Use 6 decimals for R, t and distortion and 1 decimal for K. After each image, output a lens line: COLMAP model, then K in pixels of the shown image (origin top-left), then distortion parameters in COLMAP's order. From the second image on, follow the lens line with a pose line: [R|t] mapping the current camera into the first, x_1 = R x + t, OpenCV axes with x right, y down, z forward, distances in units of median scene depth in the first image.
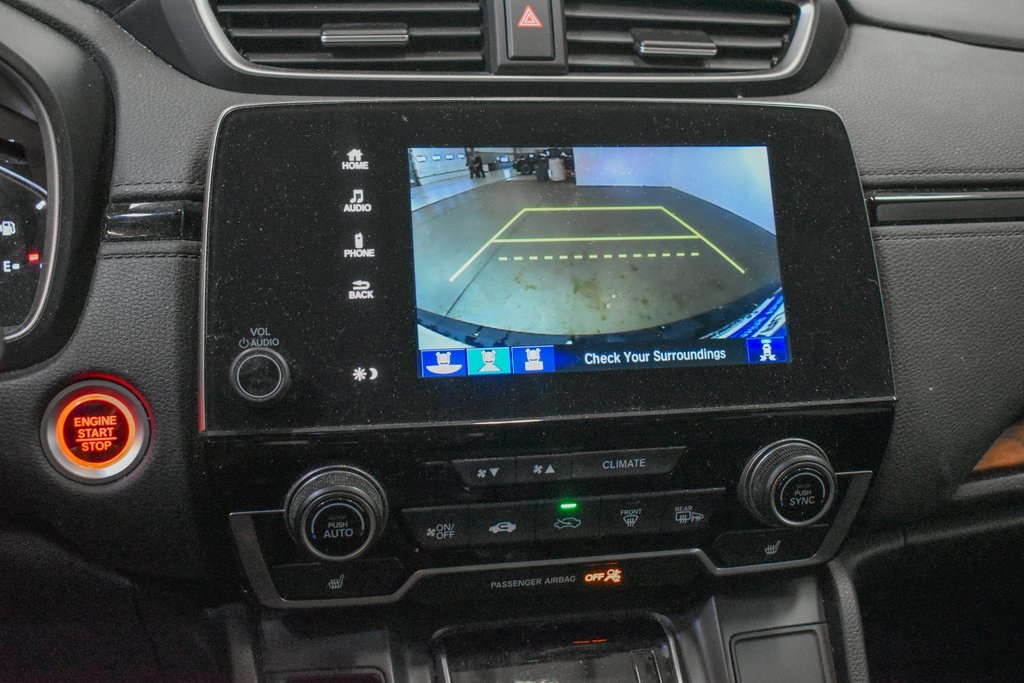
lens RADIAL K [[1090.4, 0, 512.1], [0, 1090.4, 340.0], [0, 0, 1]] dist [-0.019944, 0.000000]
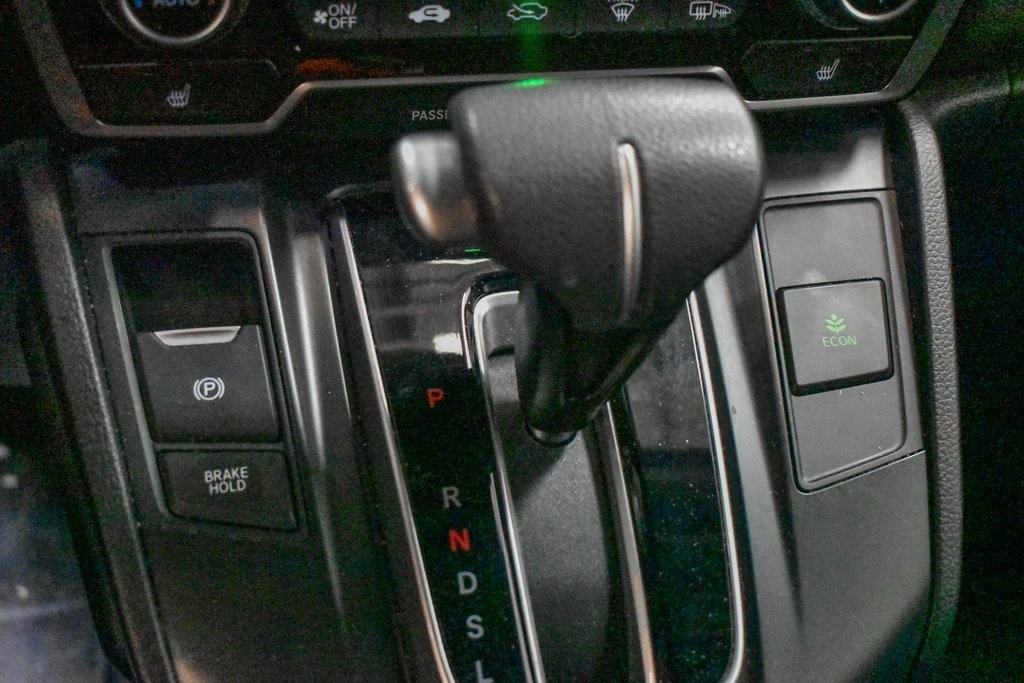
lens RADIAL K [[1383.8, 0, 466.6], [0, 1383.8, 352.8], [0, 0, 1]] dist [-0.004911, 0.000000]
pose [[0.999723, 0.005412, 0.022908, -0.004270], [-0.010884, 0.969198, 0.246044, 0.158892], [-0.020870, -0.246225, 0.968988, 0.133540]]
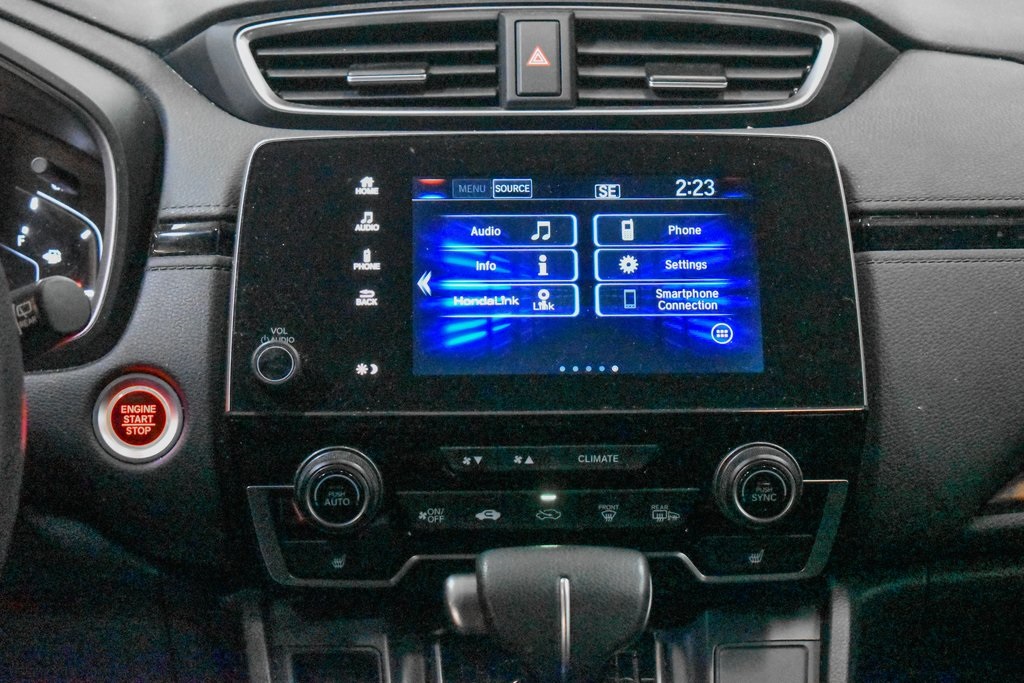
lens RADIAL K [[2157.9, 0, 508.1], [0, 2157.9, 347.4], [0, 0, 1]] dist [-0.027885, 0.000000]
pose [[0.987124, 0.009100, -0.159699, 0.346209], [-0.026554, 0.993850, -0.107505, 0.229535], [0.157738, 0.110362, 0.981295, -1.116954]]
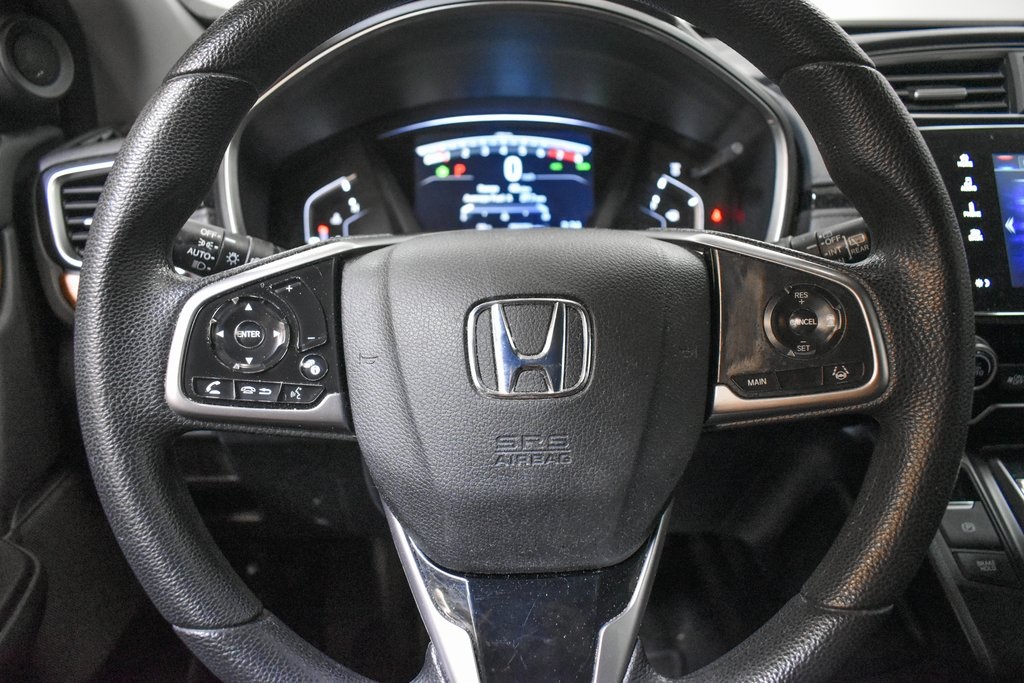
lens RADIAL K [[747.0, 0, 522.3], [0, 747.0, 341.3], [0, 0, 1]] dist [-0.019934, 0.004422]
pose [[0.986413, 0.018793, -0.163205, -0.604945], [-0.021407, 0.999669, -0.014273, 0.142717], [0.162883, 0.017573, 0.986489, -0.244790]]
